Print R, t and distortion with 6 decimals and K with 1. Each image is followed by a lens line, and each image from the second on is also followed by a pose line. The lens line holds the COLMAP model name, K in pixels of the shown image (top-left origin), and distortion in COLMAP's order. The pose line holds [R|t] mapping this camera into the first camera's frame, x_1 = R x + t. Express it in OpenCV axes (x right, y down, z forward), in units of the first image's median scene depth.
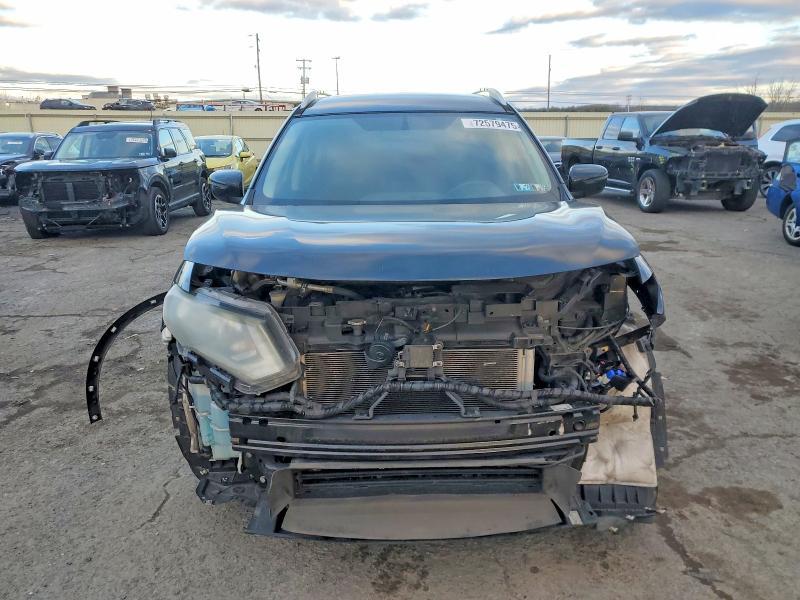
lens RADIAL K [[630.5, 0, 400.0], [0, 630.5, 300.0], [0, 0, 1]] dist [-0.005027, 0.042273]
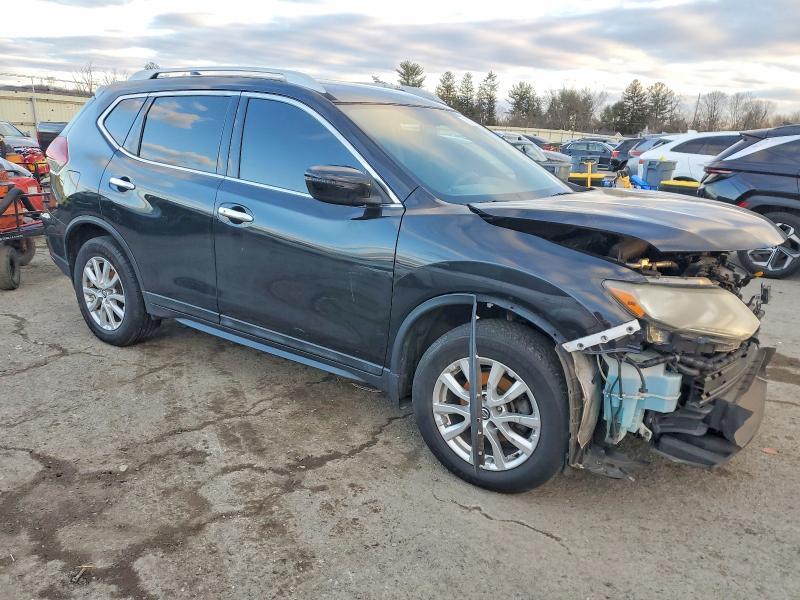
lens RADIAL K [[630.5, 0, 400.0], [0, 630.5, 300.0], [0, 0, 1]] dist [-0.005027, 0.042273]
pose [[0.610263, -0.187069, 0.769795, -0.913823], [0.171020, 0.979916, 0.102552, -0.109685], [-0.773519, 0.069066, 0.629999, 0.422335]]
